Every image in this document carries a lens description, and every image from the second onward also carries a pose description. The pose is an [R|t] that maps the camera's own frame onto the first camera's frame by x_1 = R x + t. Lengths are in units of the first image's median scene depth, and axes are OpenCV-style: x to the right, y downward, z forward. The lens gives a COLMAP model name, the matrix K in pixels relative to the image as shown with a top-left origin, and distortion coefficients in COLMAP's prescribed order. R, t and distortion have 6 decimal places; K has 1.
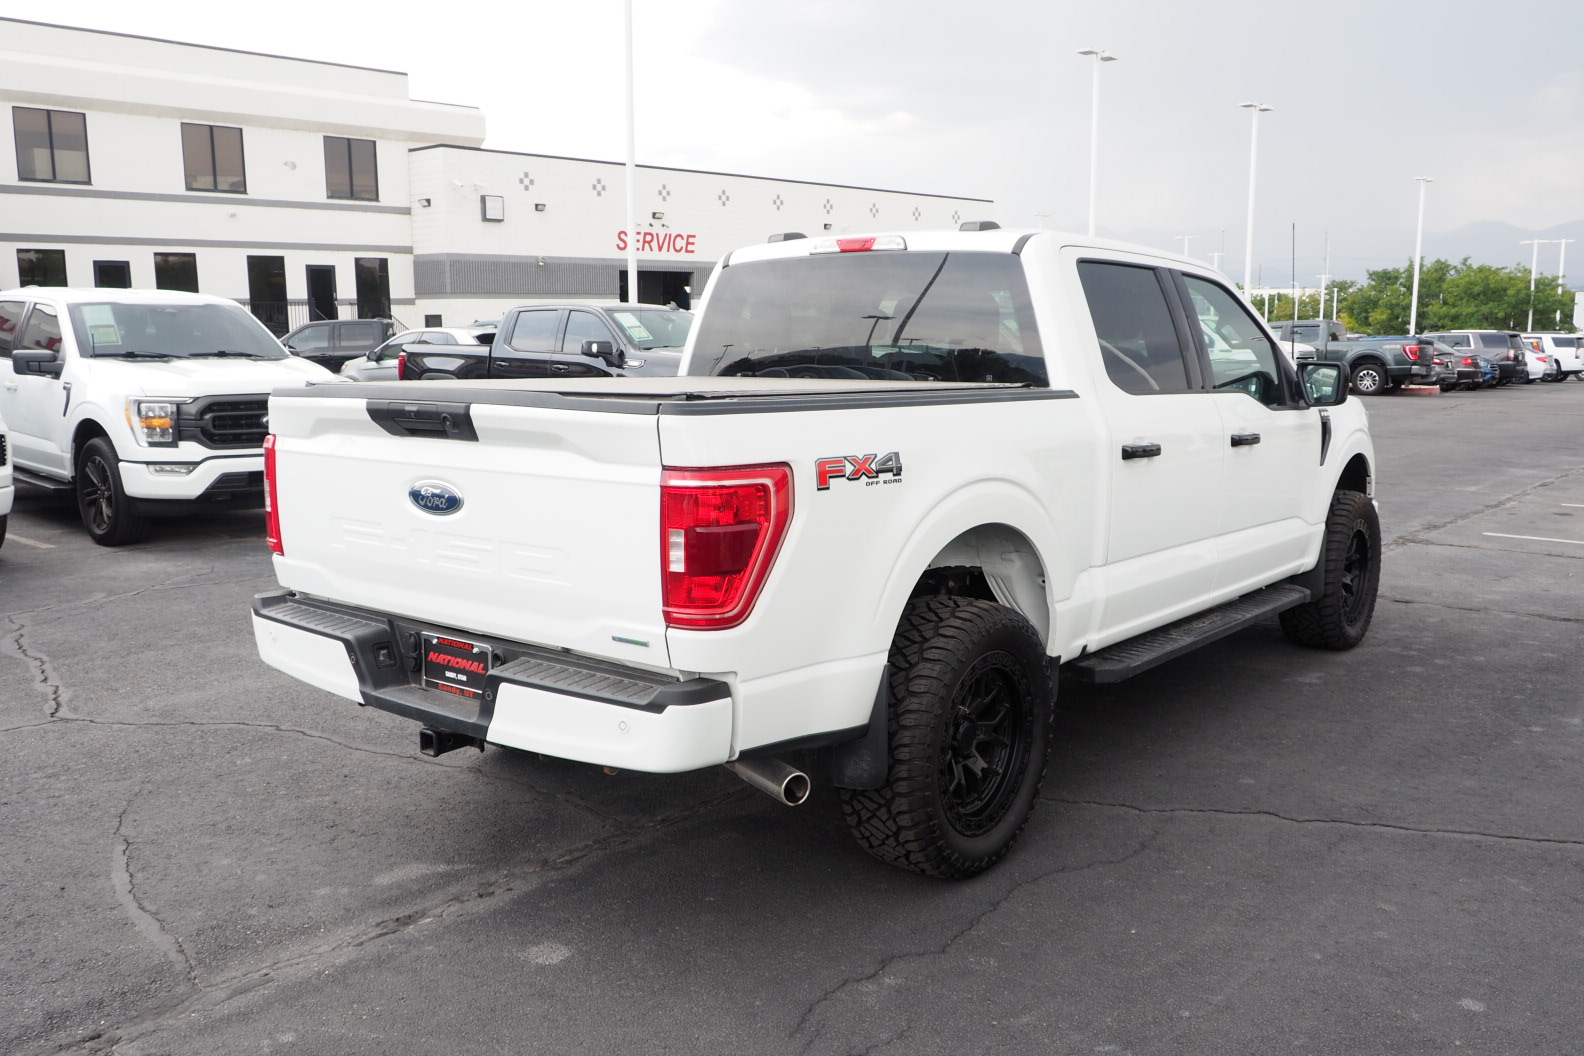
lens RADIAL K [[1345.6, 0, 815.0], [0, 1345.6, 540.2], [0, 0, 1]] dist [-0.024339, 0.022254]
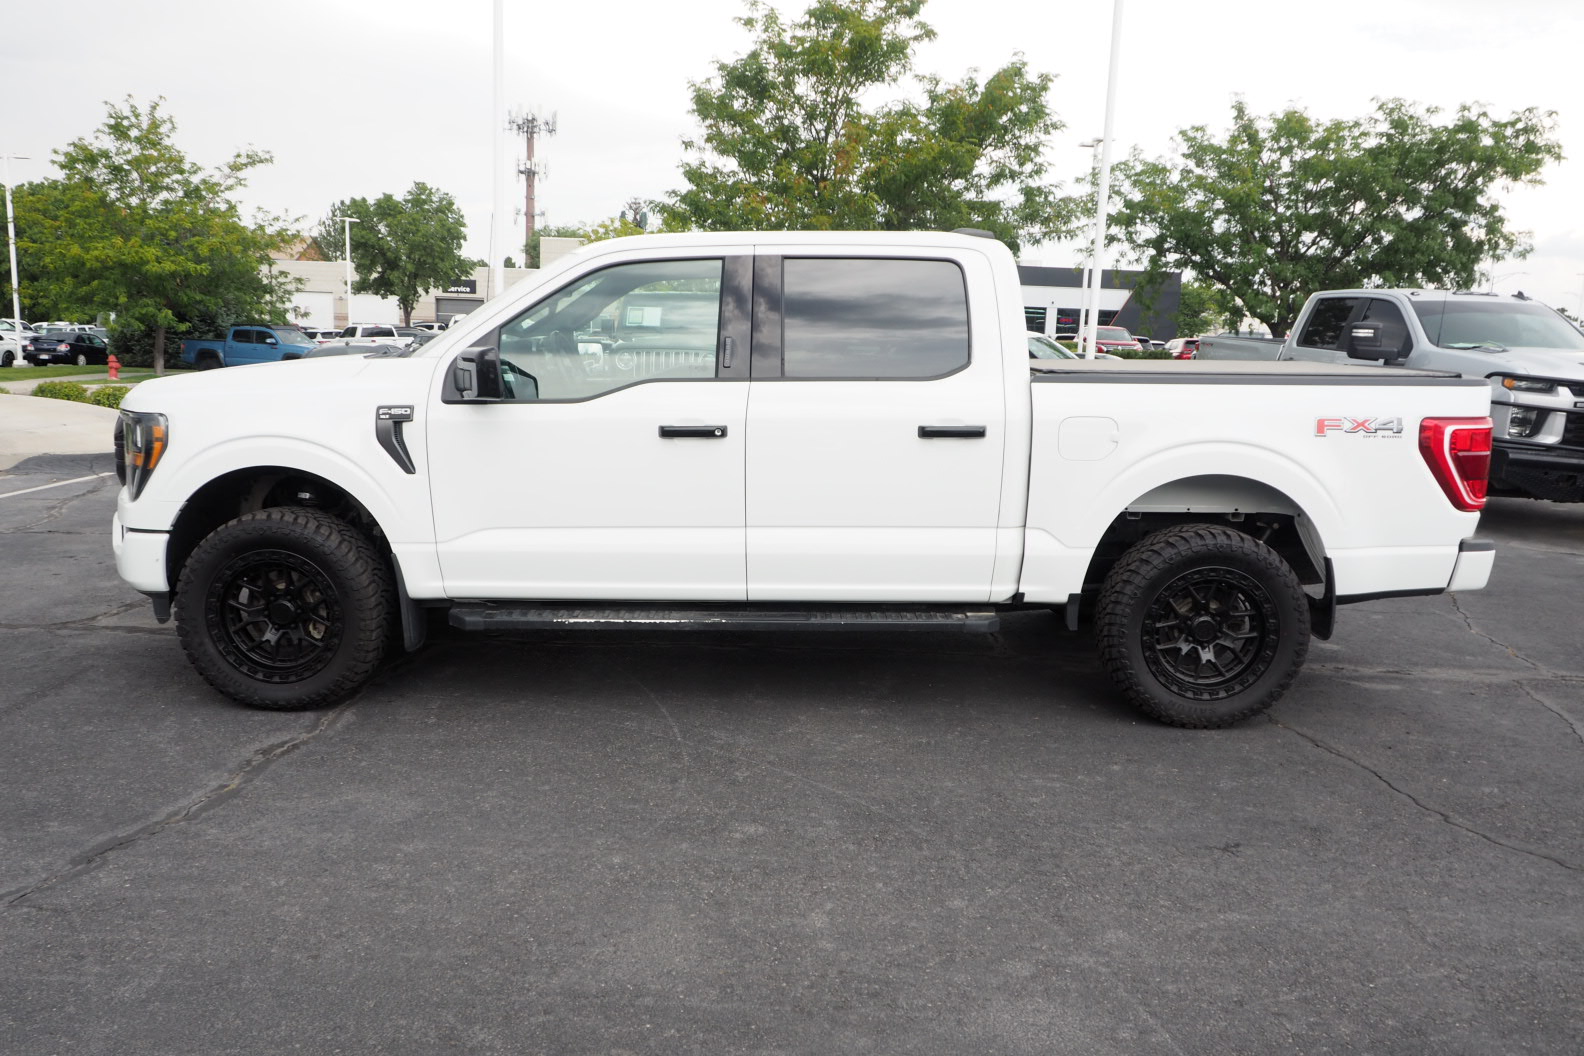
lens RADIAL K [[1217.5, 0, 781.8], [0, 1217.5, 570.4], [0, 0, 1]] dist [-0.024270, 0.011138]
pose [[-0.604762, -0.170678, 0.777902, -0.582854], [0.099583, 0.952894, 0.286491, -0.213465], [-0.790156, 0.250725, -0.559277, 1.403760]]
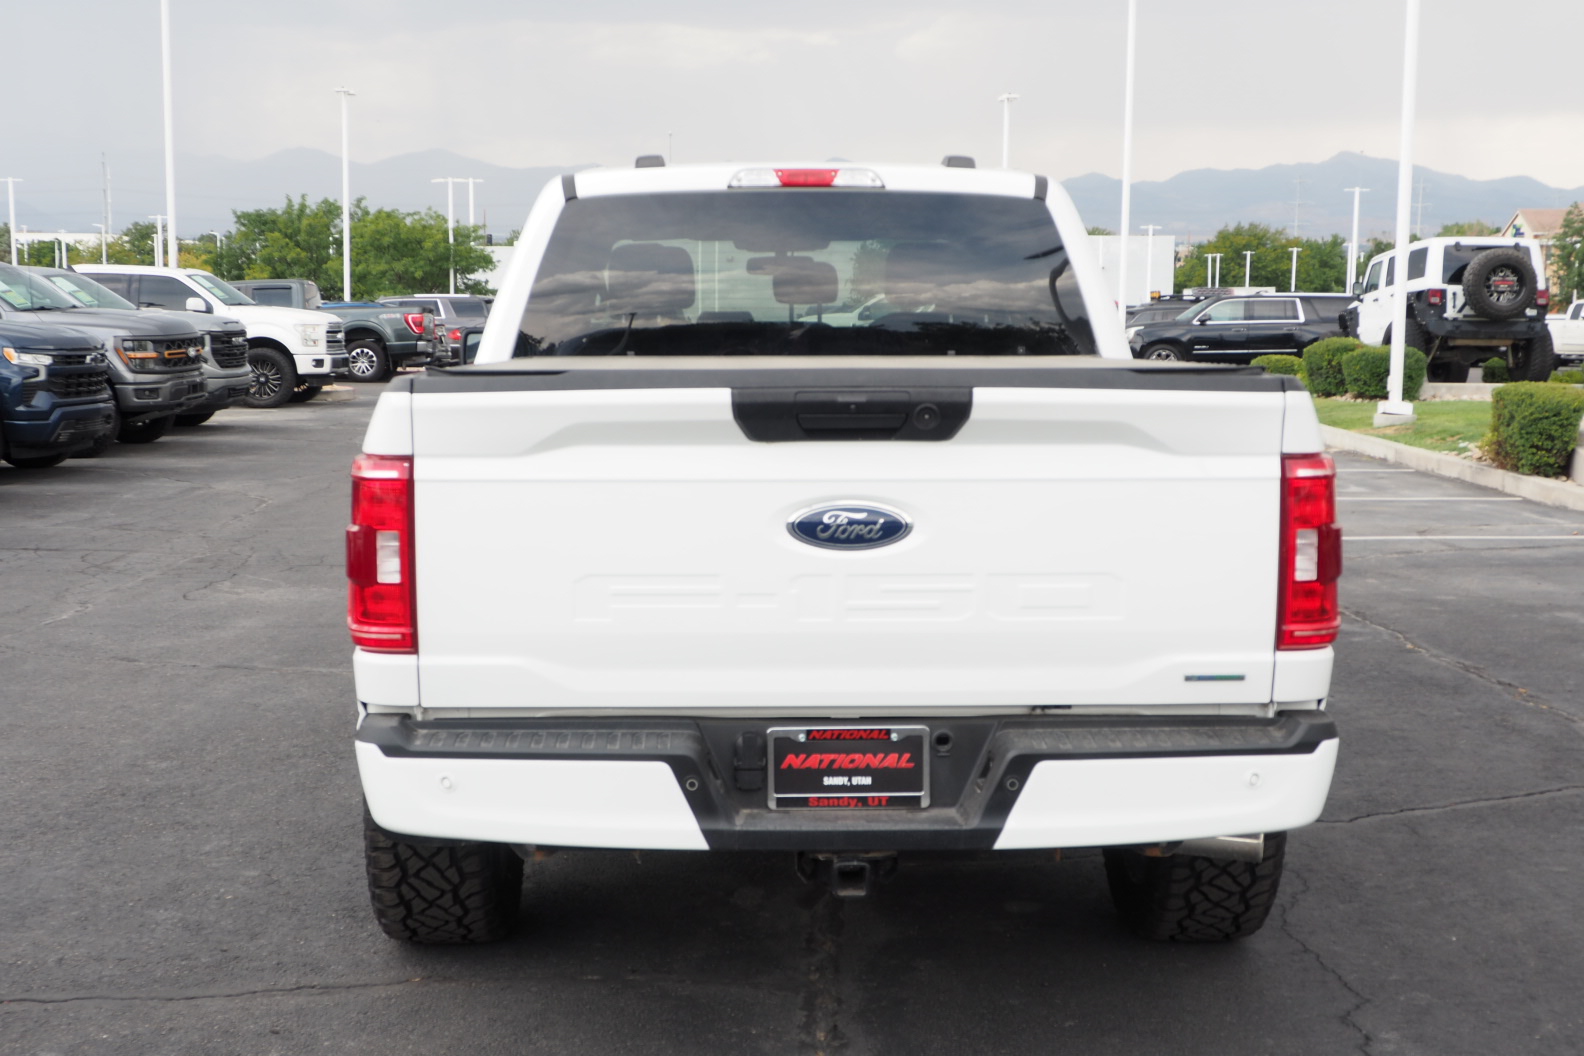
lens RADIAL K [[1966.6, 0, 778.0], [0, 1966.6, 549.2], [0, 0, 1]] dist [-0.011219, 0.000000]
pose [[0.770668, -0.078825, 0.632343, -0.527067], [0.095466, 0.995403, 0.007734, -0.017014], [-0.630045, 0.054407, 0.774650, 0.126262]]
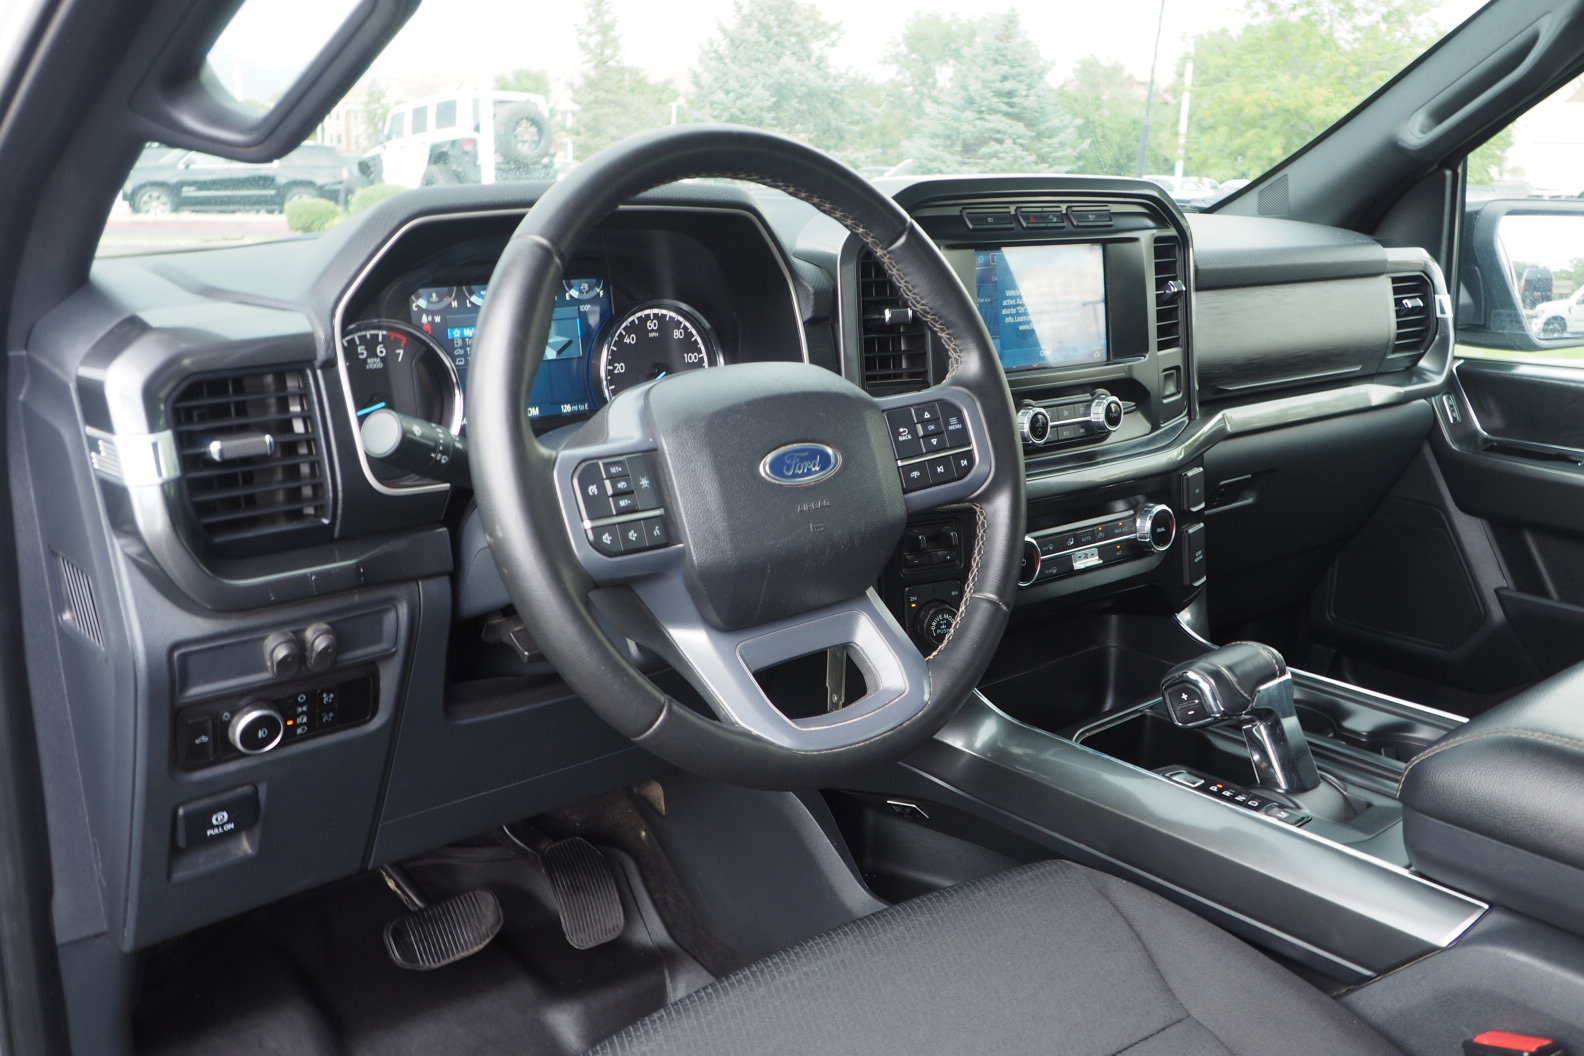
lens RADIAL K [[1412.6, 0, 757.3], [0, 1412.6, 532.5], [0, 0, 1]] dist [-0.014473, 0.010912]
pose [[0.227548, -0.244624, 0.942540, 0.003490], [0.130412, 0.966867, 0.219454, -0.140326], [-0.964995, 0.072983, 0.251911, 1.004737]]
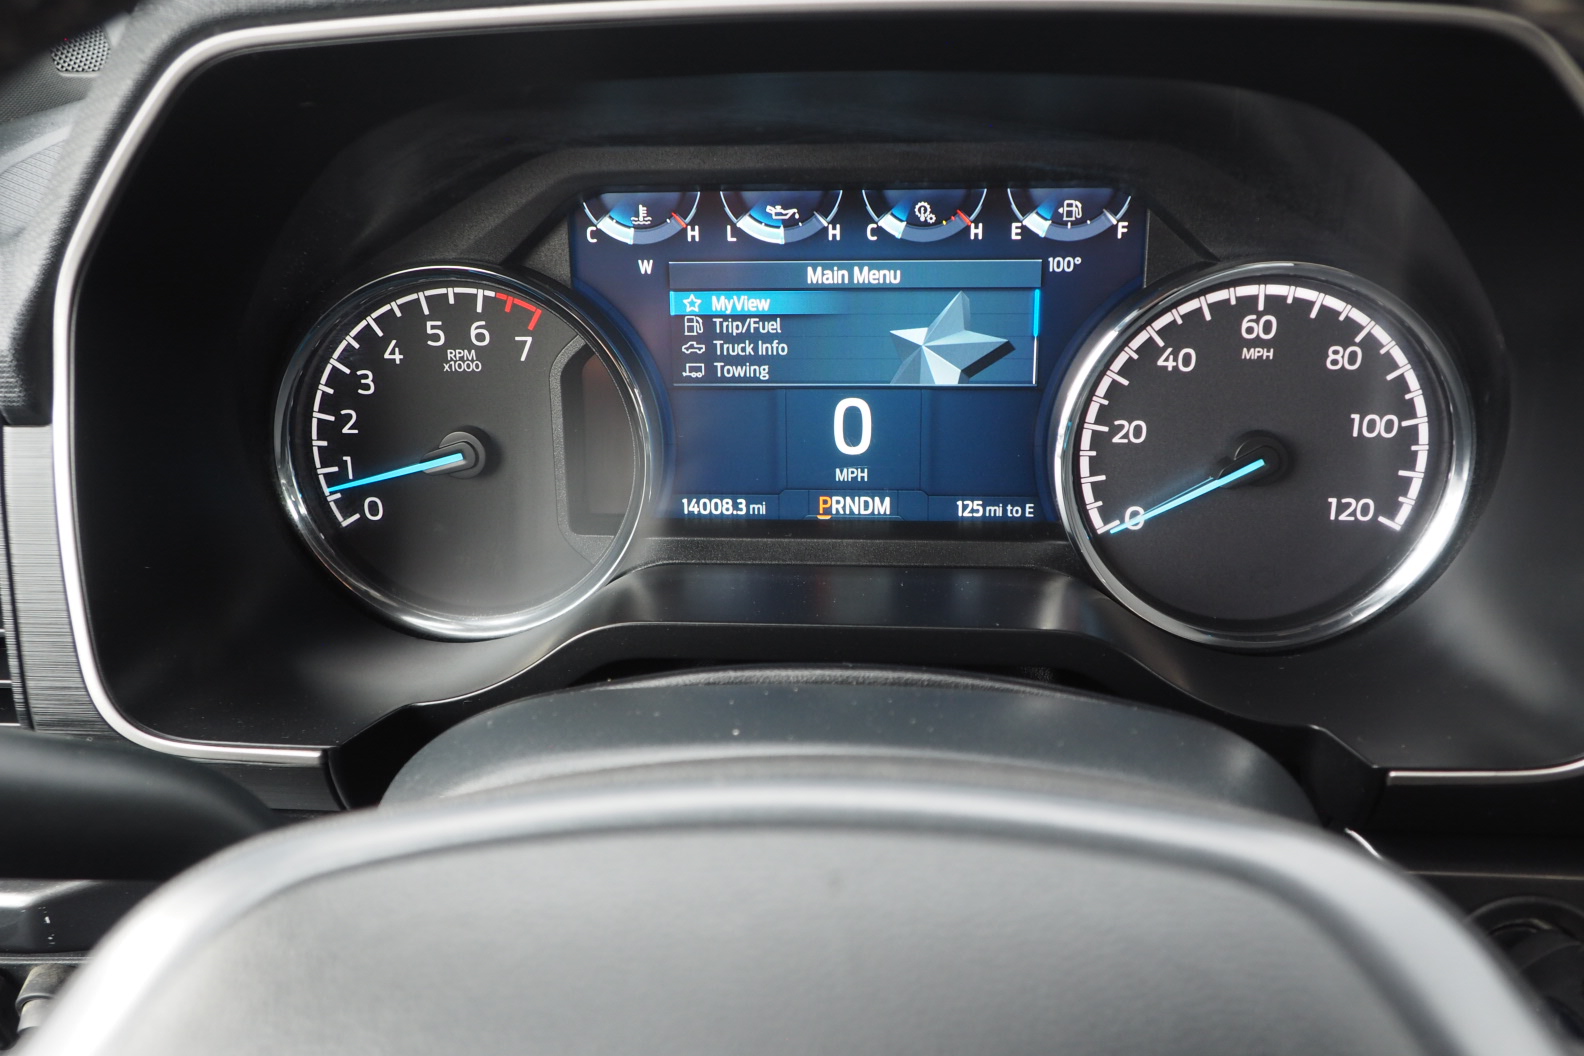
lens RADIAL K [[1412.6, 0, 807.2], [0, 1412.6, 531.7], [0, 0, 1]] dist [-0.014473, 0.010912]
pose [[0.839053, -0.238672, 0.488903, 0.132040], [0.096414, 0.949644, 0.298130, -0.140676], [-0.535439, -0.203010, 0.819812, 1.017454]]
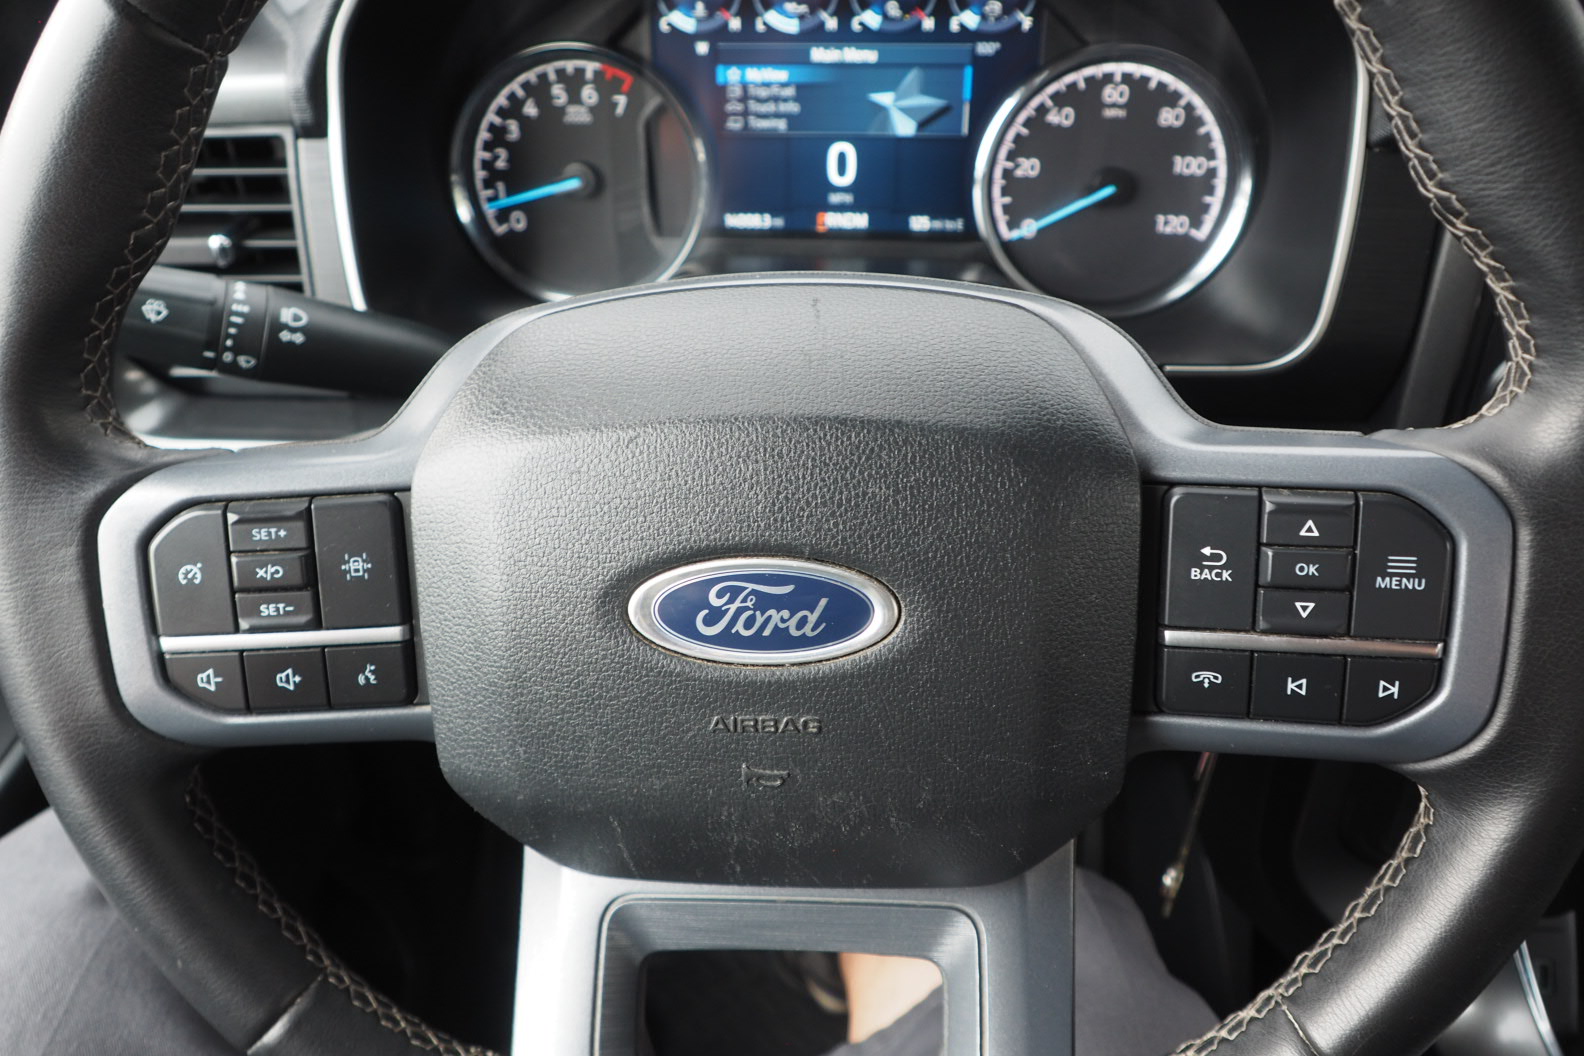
lens RADIAL K [[1128.3, 0, 810.5], [0, 1128.3, 552.9], [0, 0, 1]] dist [-0.047850, 0.017367]
pose [[0.838538, -0.316218, 0.443690, 0.121369], [0.084617, 0.880046, 0.467290, -0.137947], [-0.538233, -0.354296, 0.764709, 1.002106]]
